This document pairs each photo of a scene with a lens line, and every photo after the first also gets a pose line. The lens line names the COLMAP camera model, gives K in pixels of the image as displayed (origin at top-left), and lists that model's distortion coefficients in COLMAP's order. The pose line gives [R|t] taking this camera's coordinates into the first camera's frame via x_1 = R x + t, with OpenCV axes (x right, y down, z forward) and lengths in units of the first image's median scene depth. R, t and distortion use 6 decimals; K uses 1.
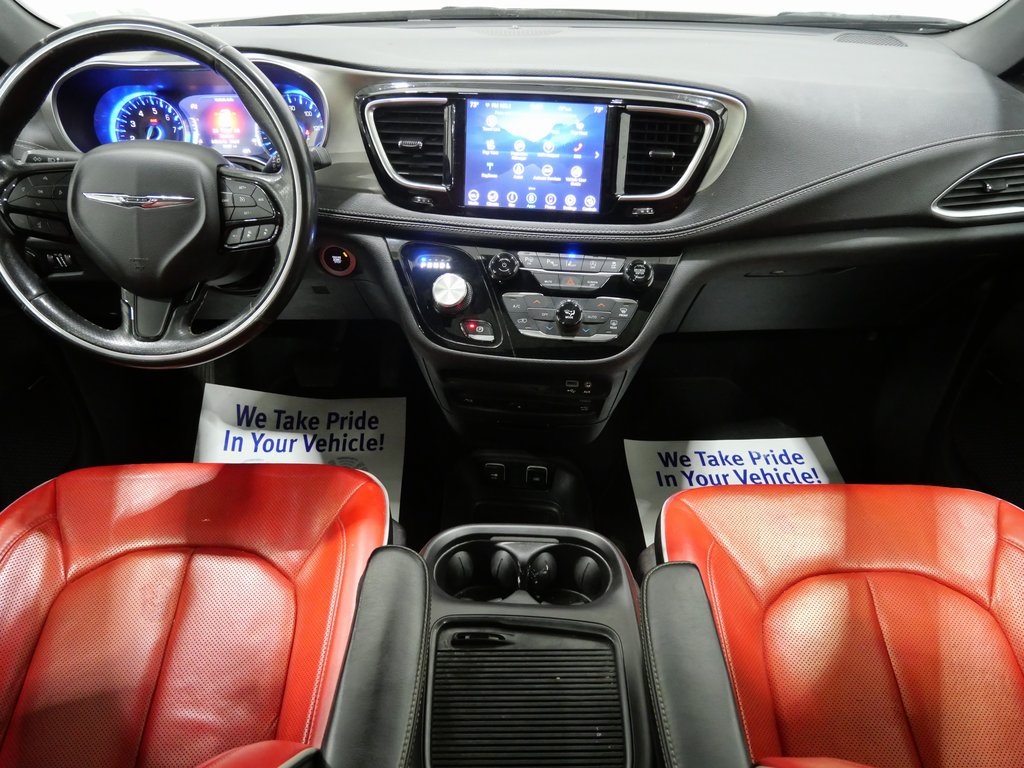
lens RADIAL K [[729.6, 0, 515.8], [0, 729.6, 382.4], [0, 0, 1]] dist [-0.040990, 0.017064]
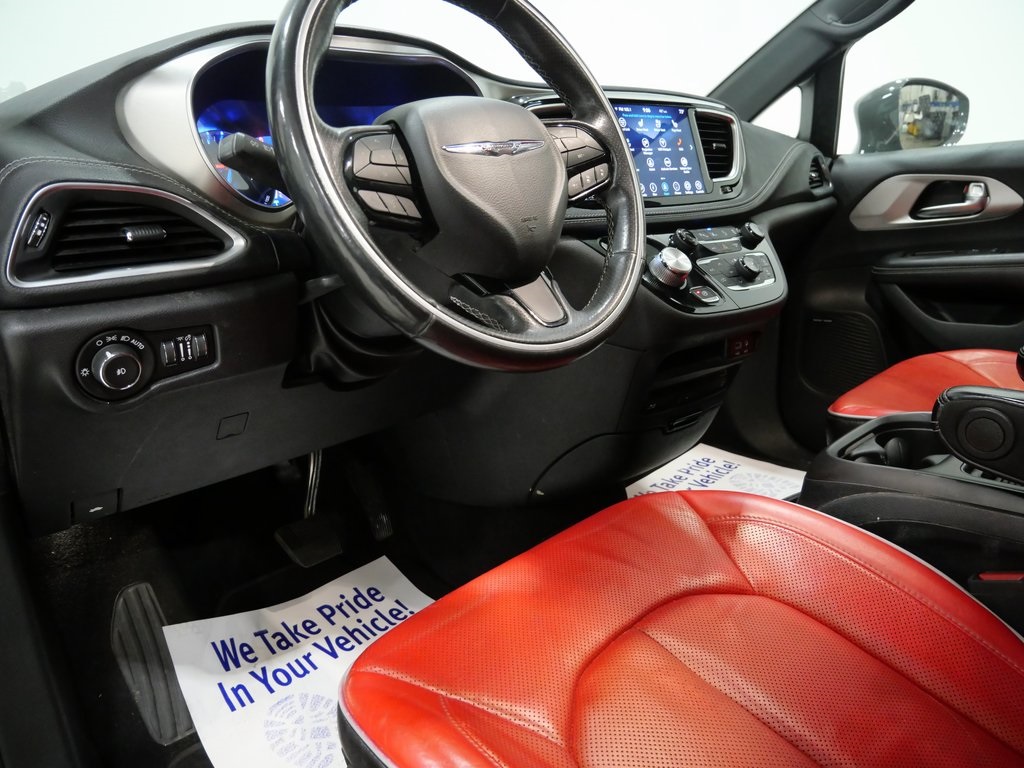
lens RADIAL K [[729.6, 0, 514.0], [0, 729.6, 382.1], [0, 0, 1]] dist [-0.040990, 0.017064]
pose [[0.708826, -0.227846, 0.667572, -0.934443], [0.442905, 0.880341, -0.169809, 0.089550], [-0.549001, 0.416036, 0.724922, 0.456552]]
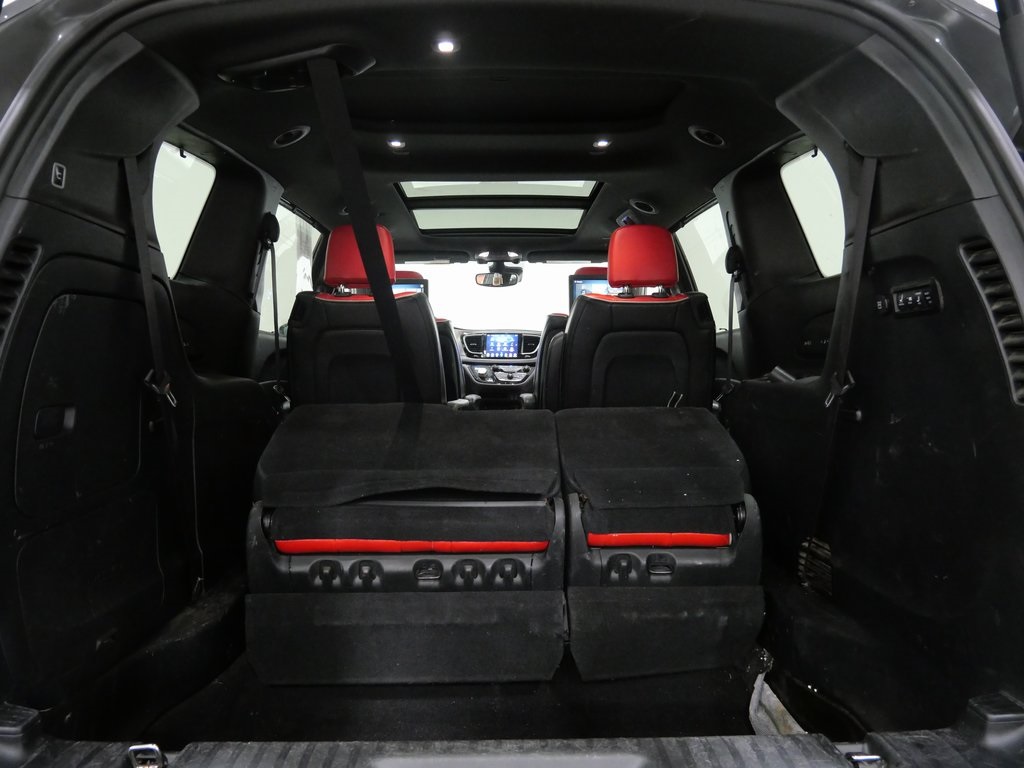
lens RADIAL K [[729.6, 0, 511.5], [0, 729.6, 381.3], [0, 0, 1]] dist [-0.040990, 0.017064]
pose [[0.999684, 0.006881, 0.024193, -0.022517], [0.006999, 0.847757, -0.530339, 2.171688], [-0.024159, 0.530340, 0.847440, -2.572539]]
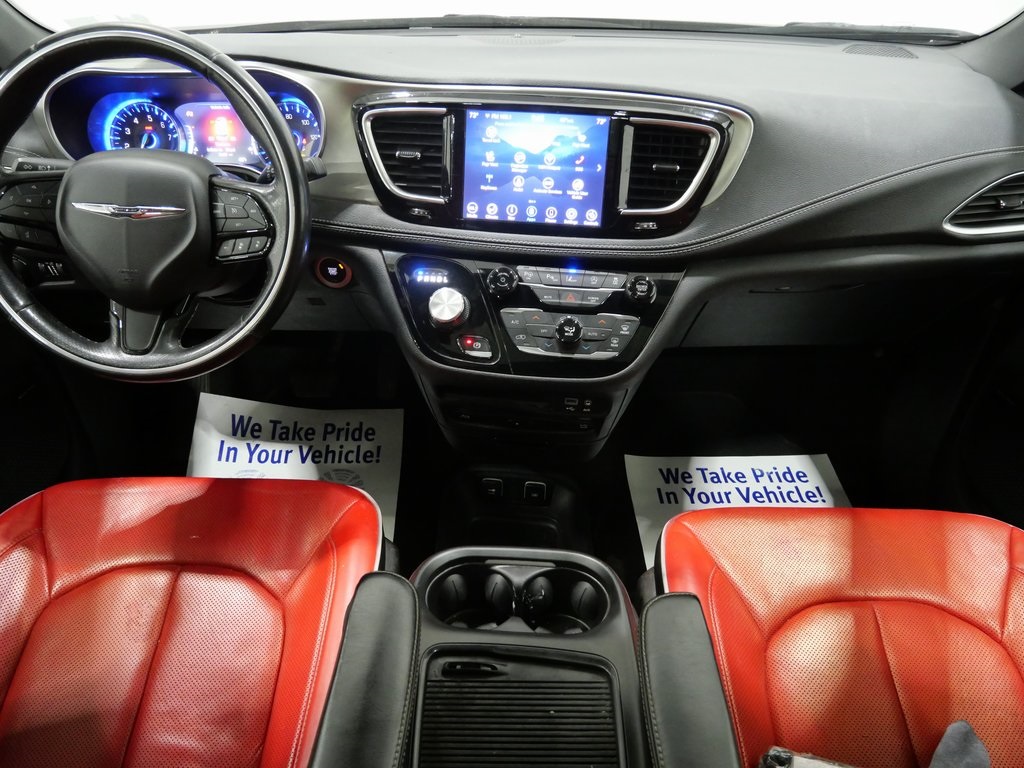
lens RADIAL K [[729.6, 0, 510.8], [0, 729.6, 382.1], [0, 0, 1]] dist [-0.040990, 0.017064]
pose [[0.999880, 0.012222, -0.009510, 0.005706], [-0.012302, 0.999889, -0.008358, -0.015944], [0.009407, 0.008474, 0.999920, 0.026554]]
